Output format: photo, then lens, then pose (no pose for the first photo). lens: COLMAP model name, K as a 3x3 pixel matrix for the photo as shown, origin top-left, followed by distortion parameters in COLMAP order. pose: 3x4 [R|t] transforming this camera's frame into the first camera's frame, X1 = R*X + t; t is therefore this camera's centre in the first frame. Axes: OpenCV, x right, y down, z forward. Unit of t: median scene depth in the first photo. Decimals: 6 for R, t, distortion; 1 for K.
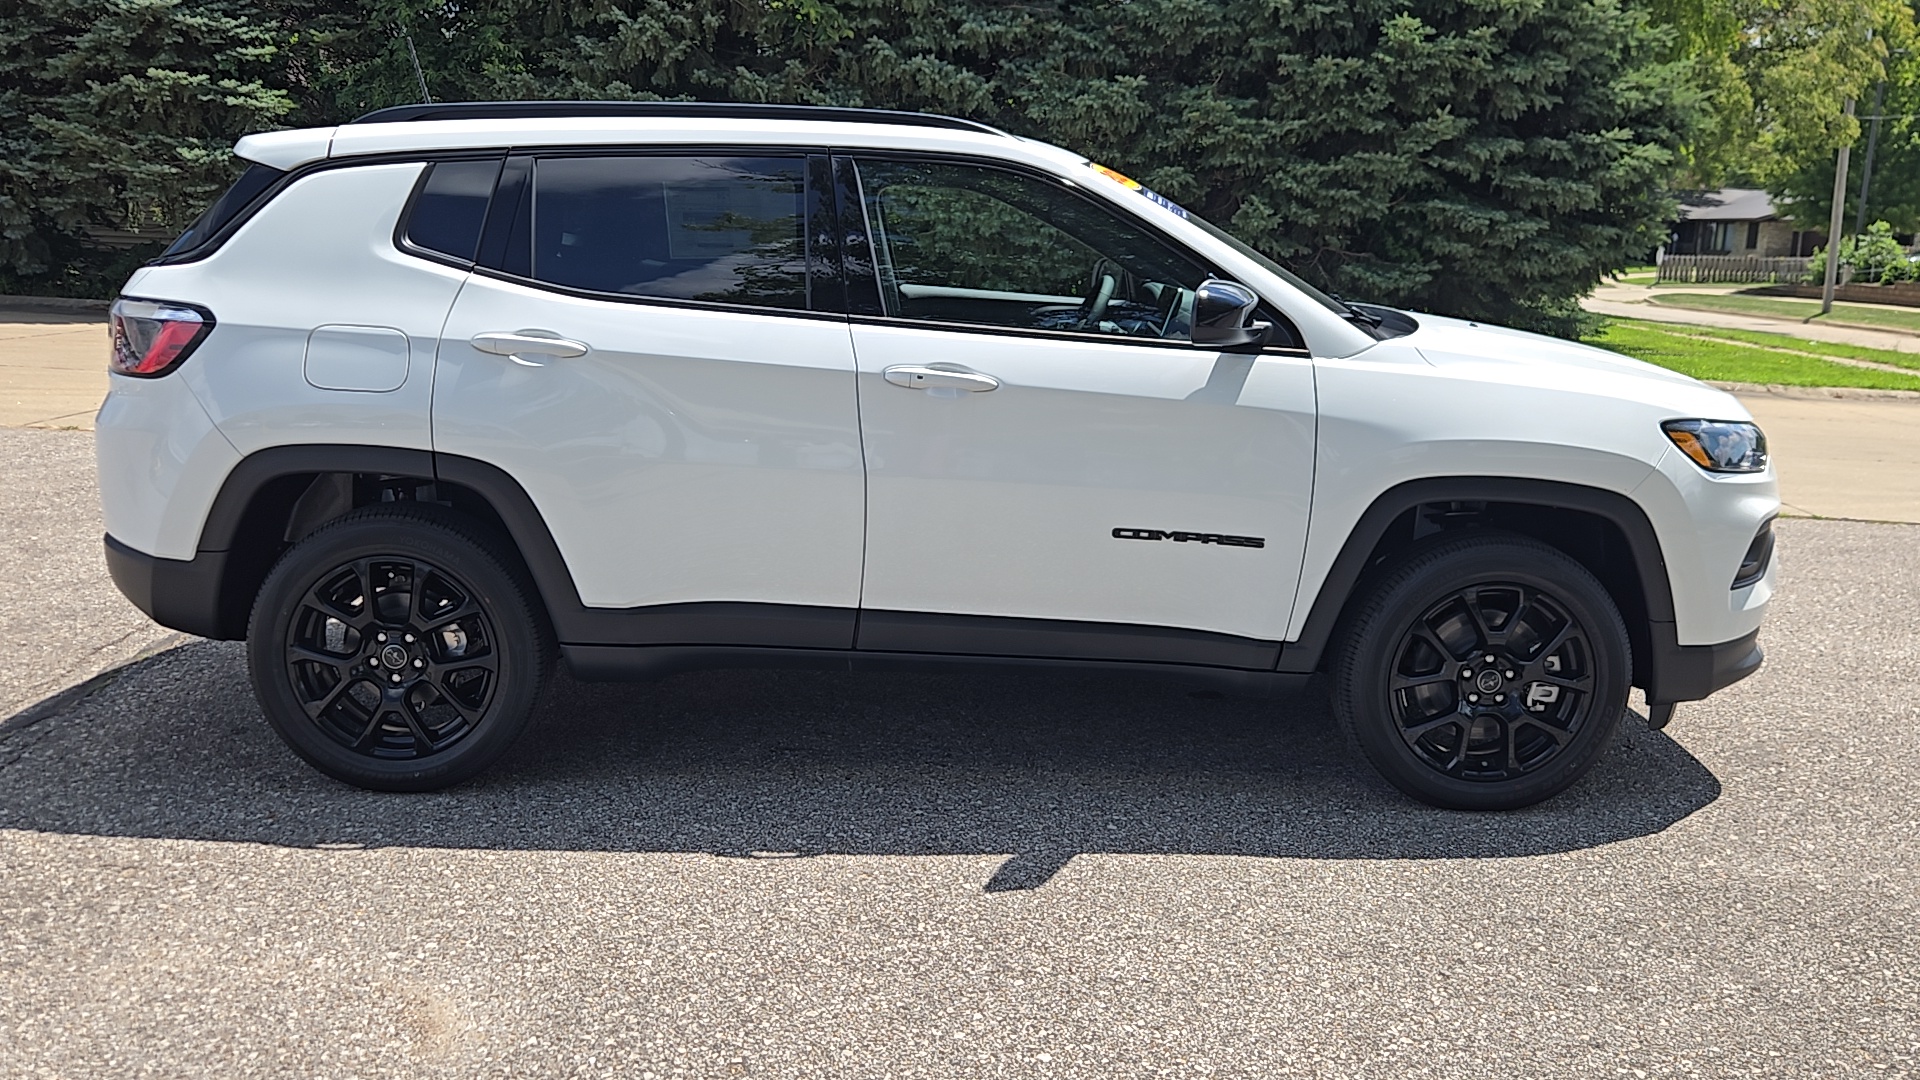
lens RADIAL K [[1608.6, 0, 954.6], [0, 1608.6, 554.0], [0, 0, 1]] dist [0.010340, -0.002773]
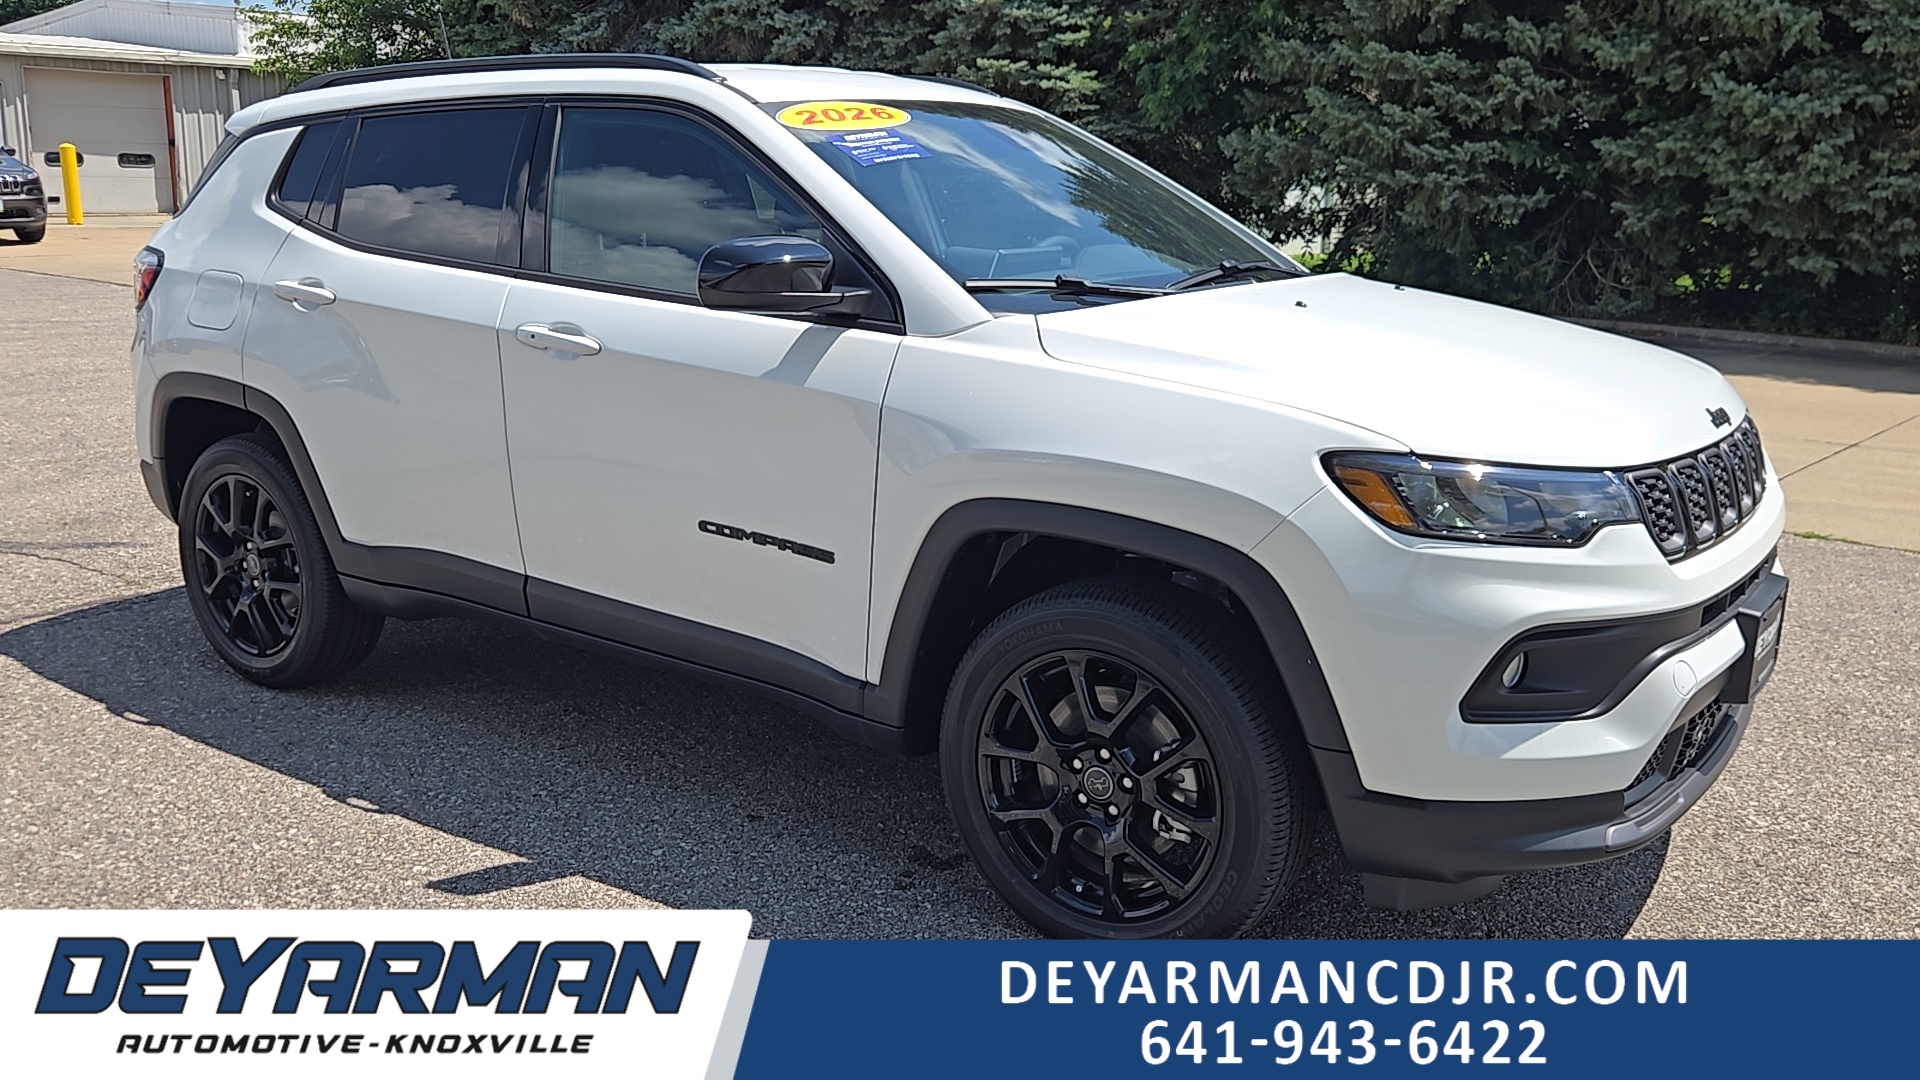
lens RADIAL K [[1608.6, 0, 953.8], [0, 1608.6, 541.4], [0, 0, 1]] dist [0.010340, -0.002773]
pose [[0.805802, 0.115555, -0.580801, 0.705685], [-0.111400, 0.992846, 0.042978, -0.056375], [0.581612, 0.030070, 0.812910, 0.364292]]
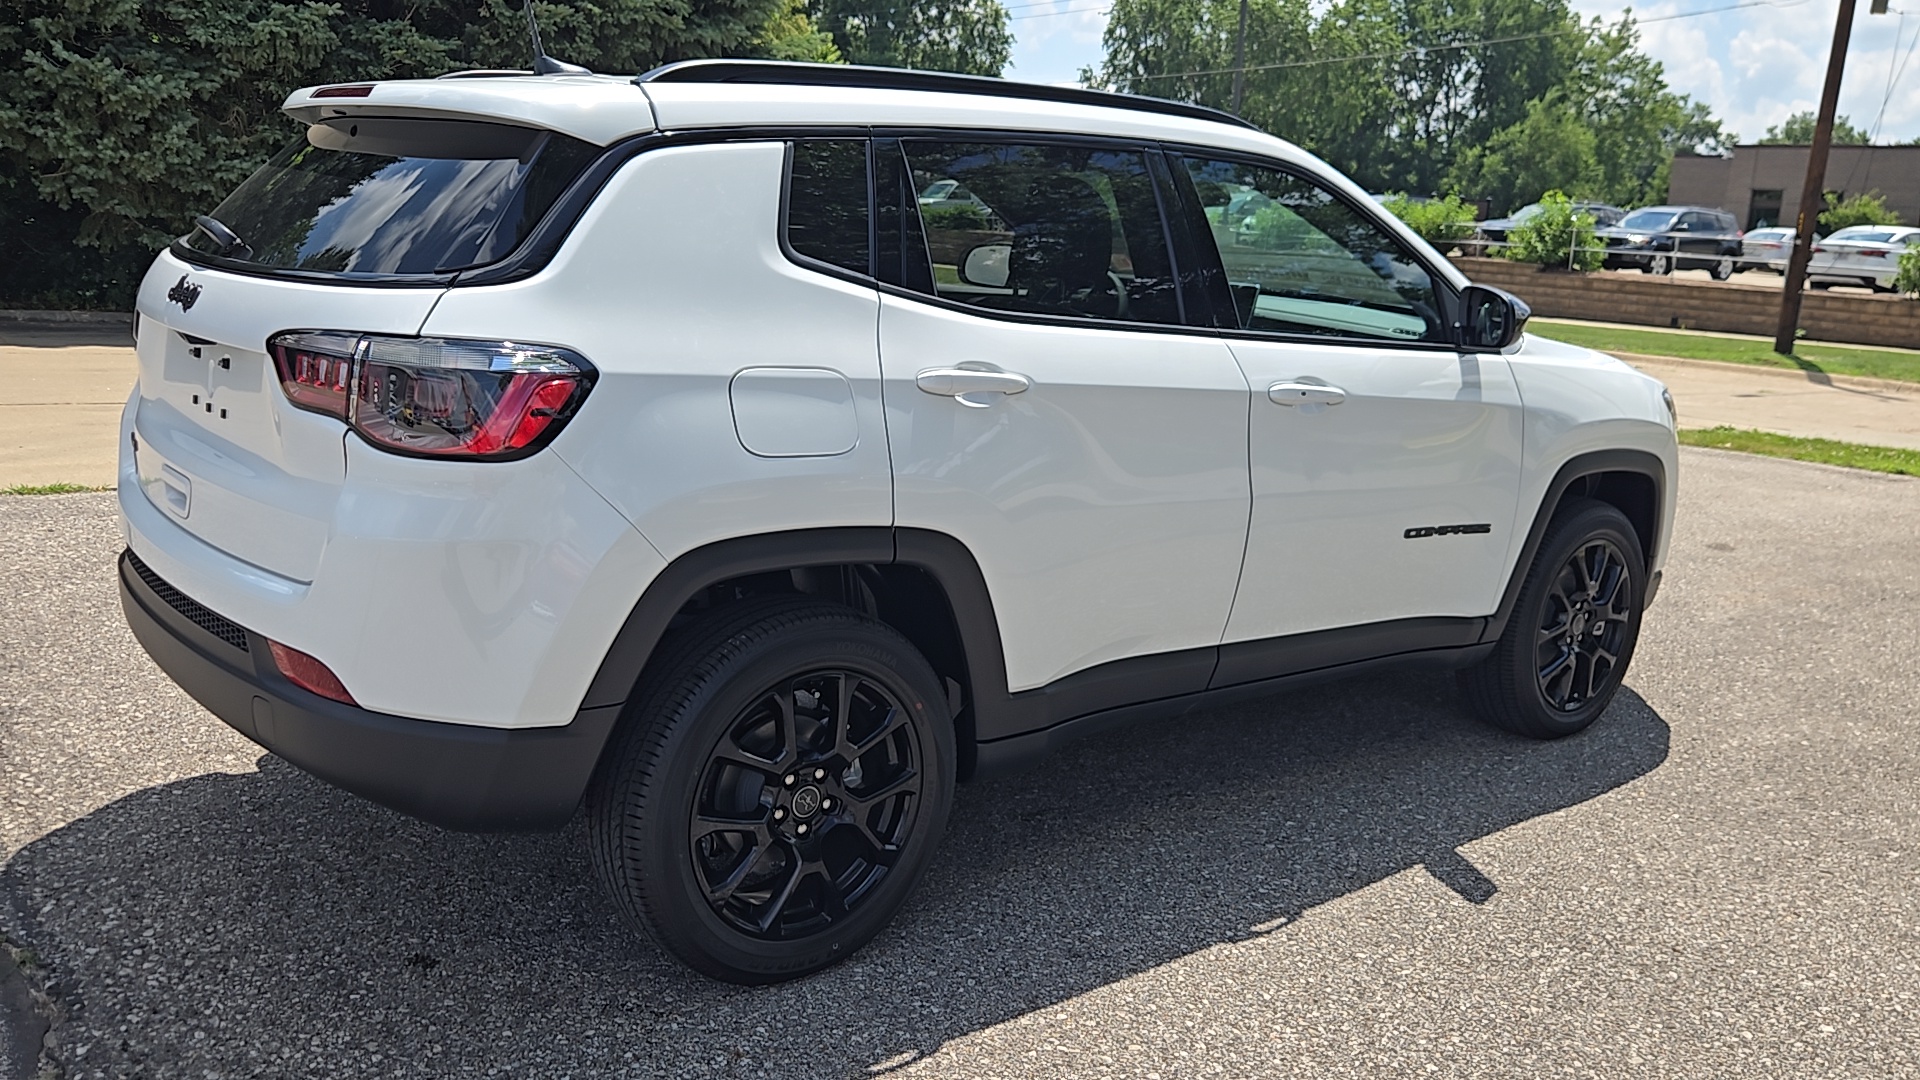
lens RADIAL K [[1608.6, 0, 951.4], [0, 1608.6, 549.2], [0, 0, 1]] dist [0.010340, -0.002773]
pose [[0.786619, -0.115784, 0.606485, -0.737170], [0.095477, 0.993255, 0.065788, -0.096724], [-0.610012, 0.006155, 0.792369, 0.359391]]
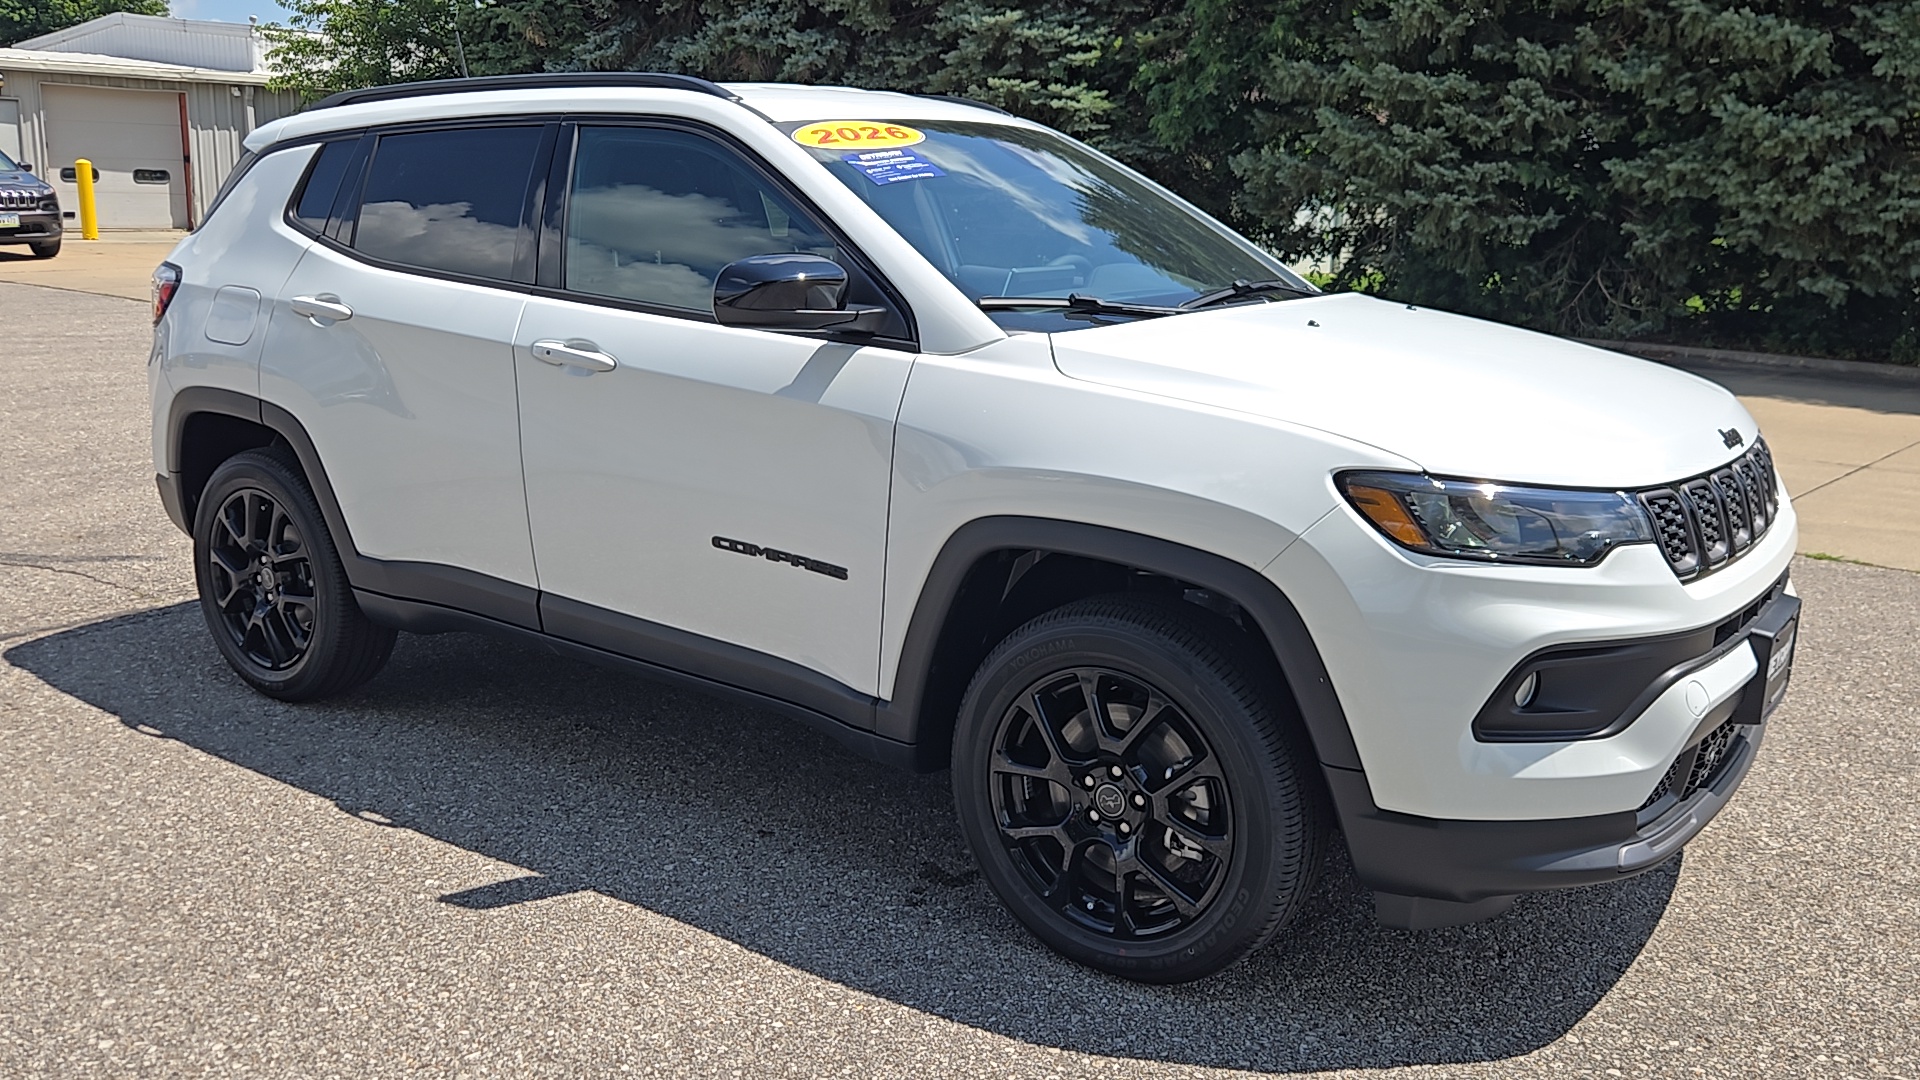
lens RADIAL K [[1608.6, 0, 953.3], [0, 1608.6, 541.0], [0, 0, 1]] dist [0.010340, -0.002773]
pose [[0.802153, 0.112800, -0.586367, 0.705422], [-0.115901, 0.992732, 0.032420, -0.055851], [0.585762, 0.041955, 0.809396, 0.360778]]
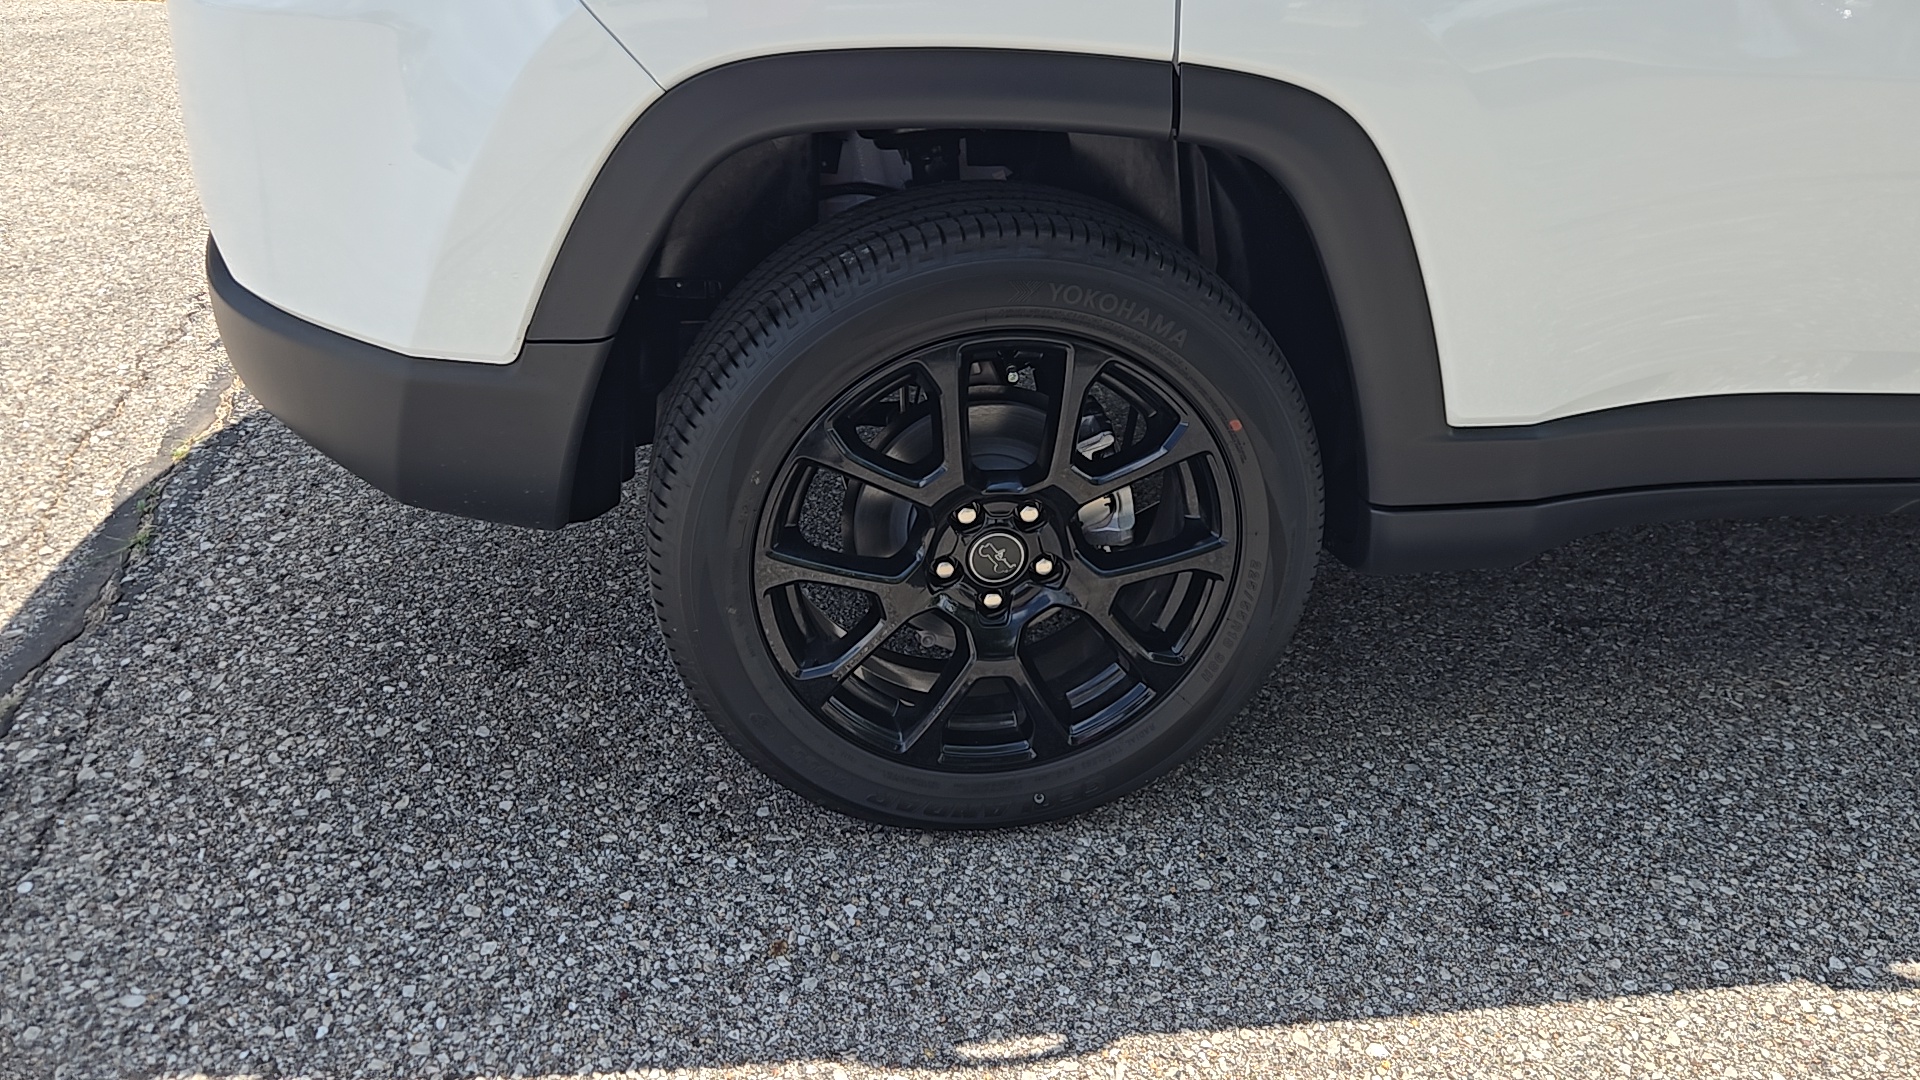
lens RADIAL K [[1608.6, 0, 949.5], [0, 1608.6, 535.4], [0, 0, 1]] dist [0.010340, -0.002773]
pose [[0.991343, -0.056790, 0.118377, -0.410292], [0.023728, 0.964262, 0.263886, -0.055514], [-0.129132, -0.258793, 0.957262, 0.591022]]
